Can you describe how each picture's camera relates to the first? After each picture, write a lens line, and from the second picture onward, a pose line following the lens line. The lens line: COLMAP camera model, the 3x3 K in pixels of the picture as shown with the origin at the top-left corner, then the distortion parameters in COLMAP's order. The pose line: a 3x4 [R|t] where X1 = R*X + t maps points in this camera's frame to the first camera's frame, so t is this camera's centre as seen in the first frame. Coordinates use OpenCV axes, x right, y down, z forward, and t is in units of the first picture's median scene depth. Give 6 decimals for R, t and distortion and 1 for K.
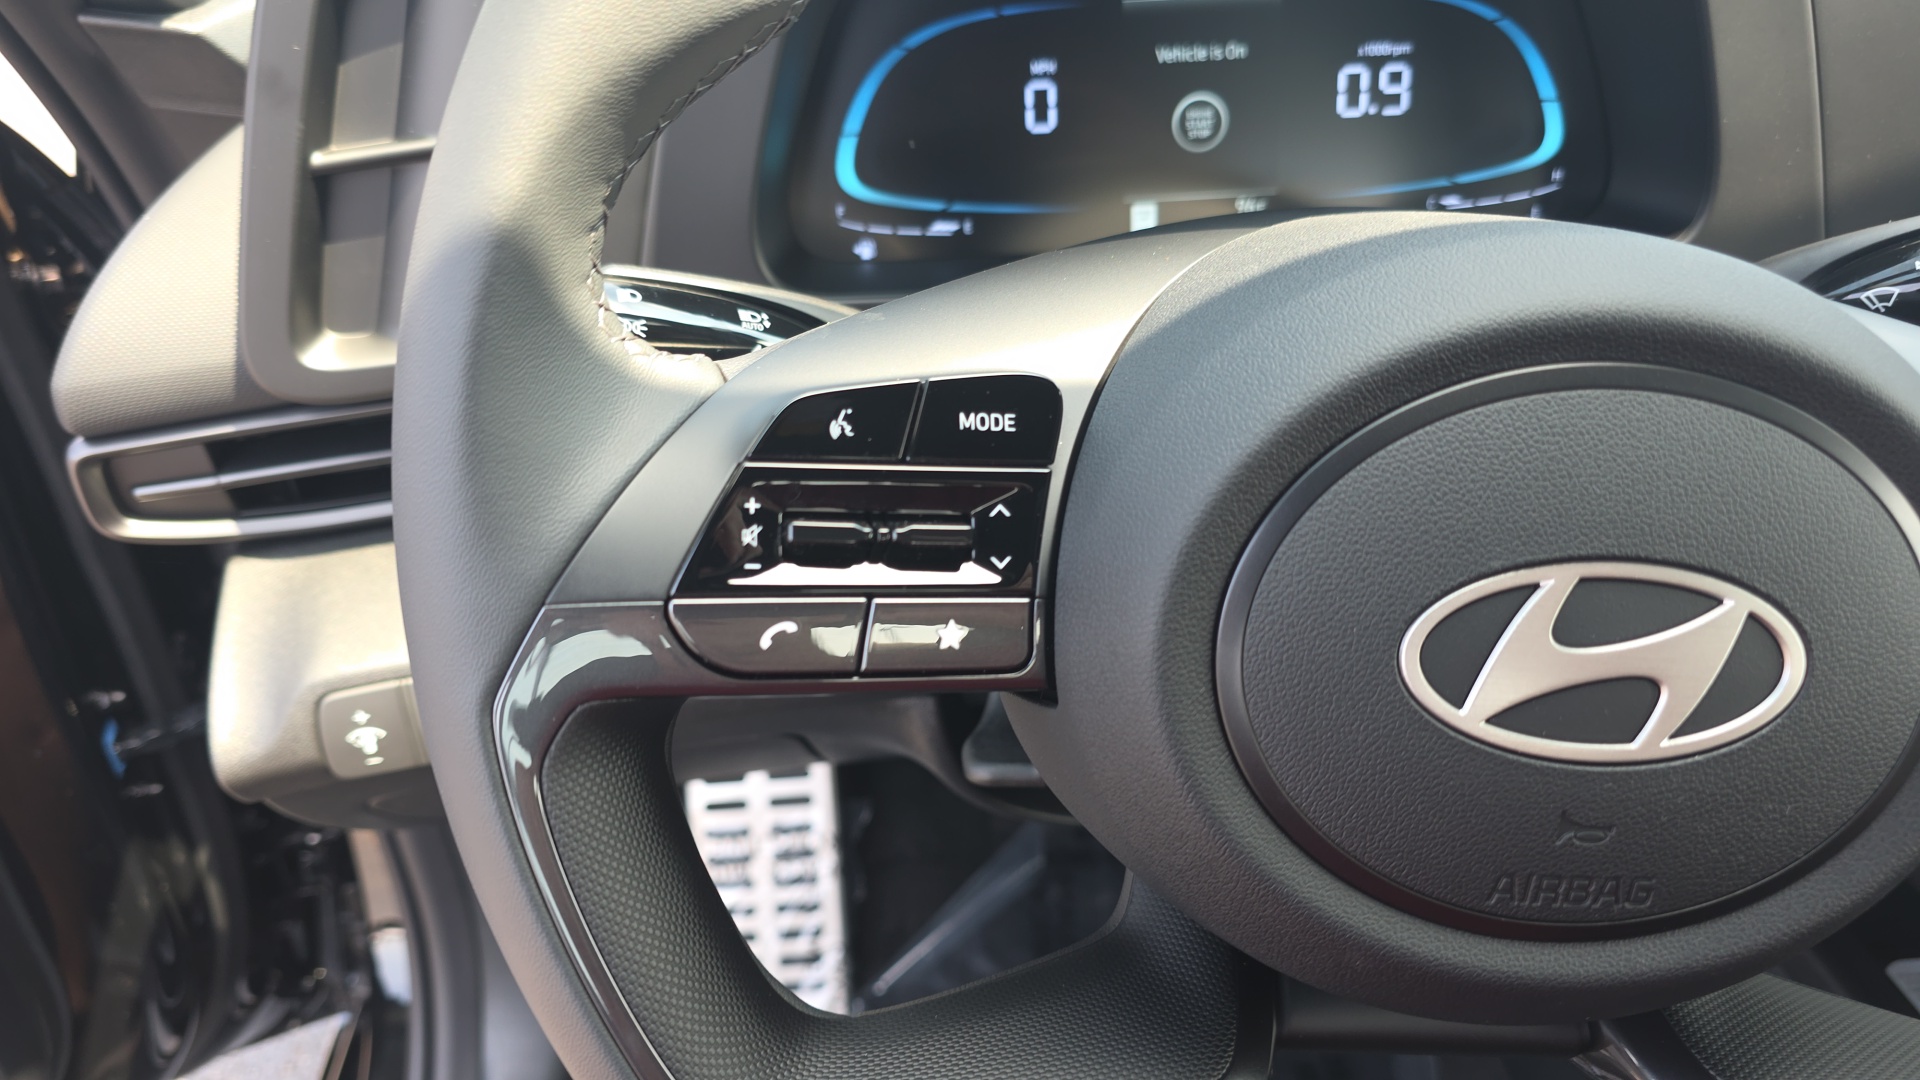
lens RADIAL K [[1342.2, 0, 931.9], [0, 1342.2, 570.6], [0, 0, 1]] dist [0.013996, -0.026118]
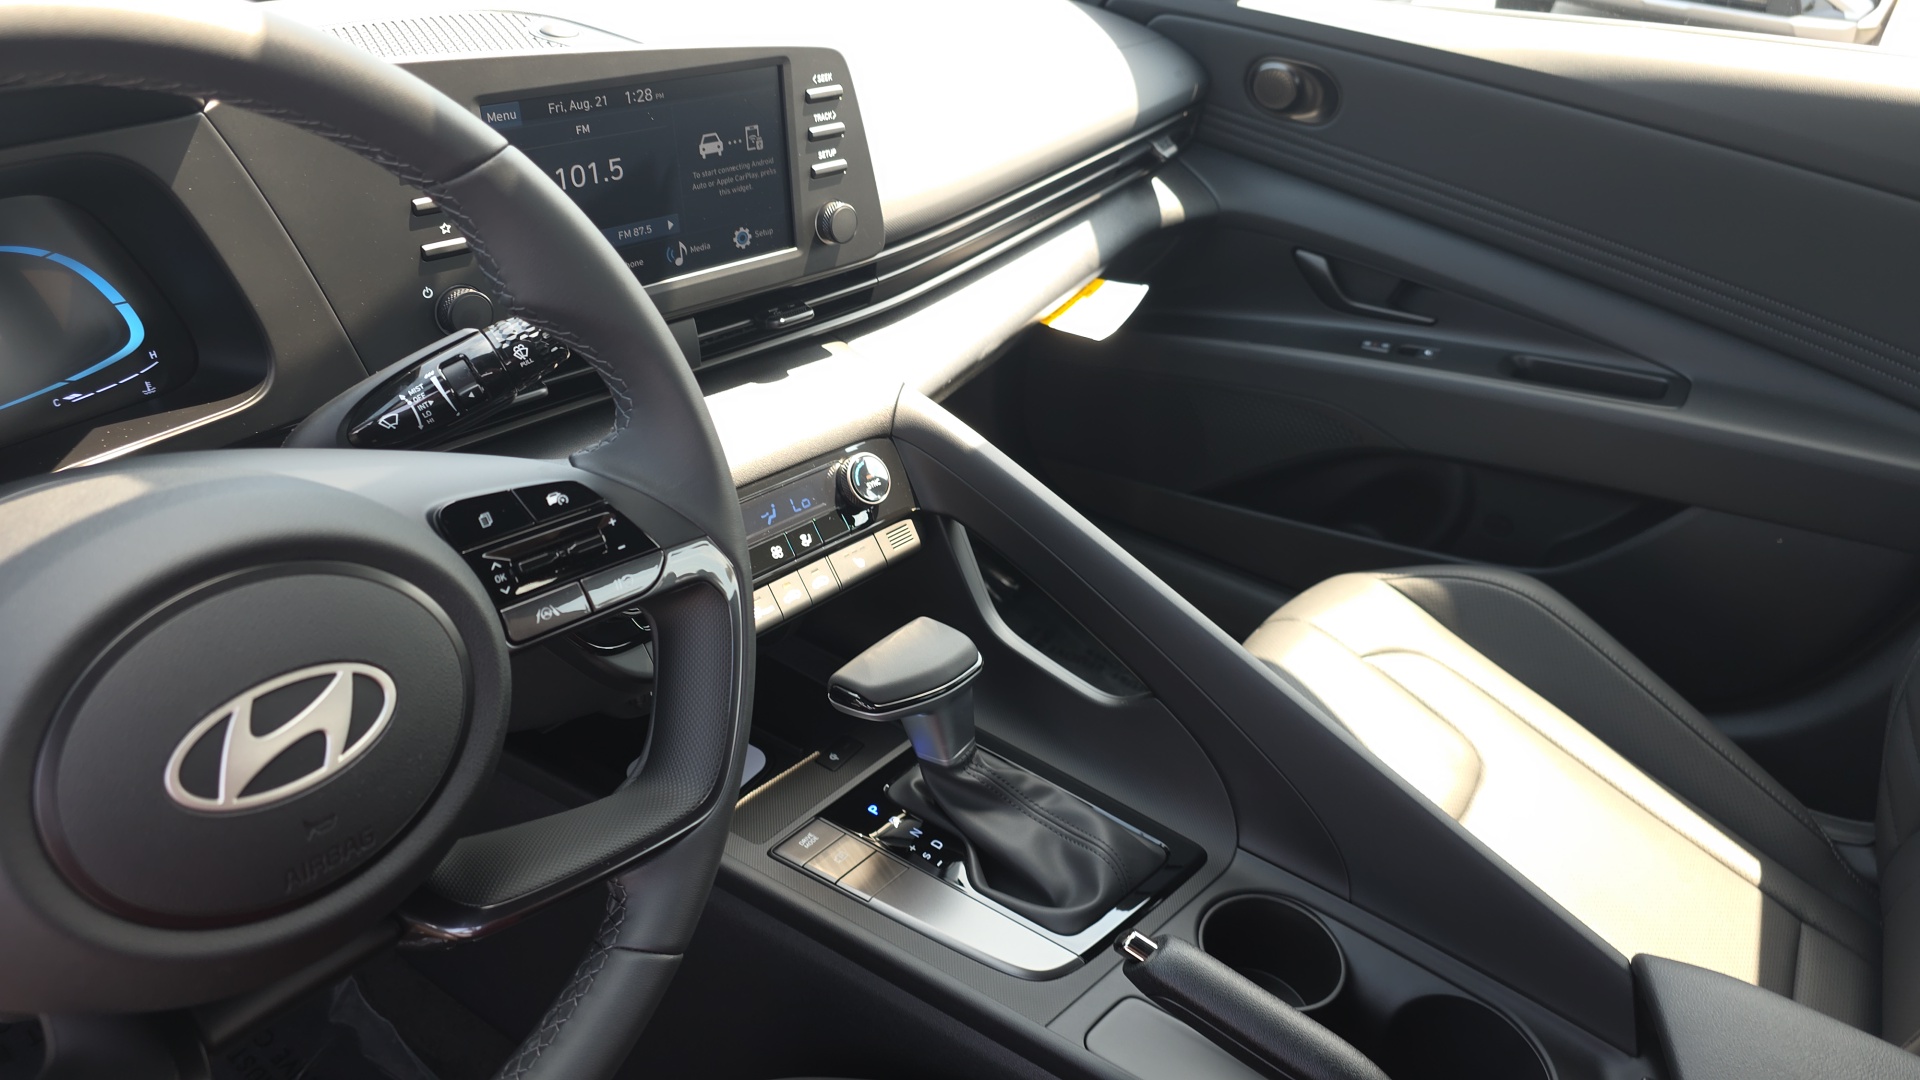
lens RADIAL K [[1322.8, 0, 964.7], [0, 1322.8, 502.0], [0, 0, 1]] dist [0.047033, -0.039975]
pose [[0.581359, -0.341936, 0.738310, -0.079048], [0.366458, 0.920201, 0.137620, -0.058764], [-0.726451, 0.190552, 0.660272, -0.392689]]
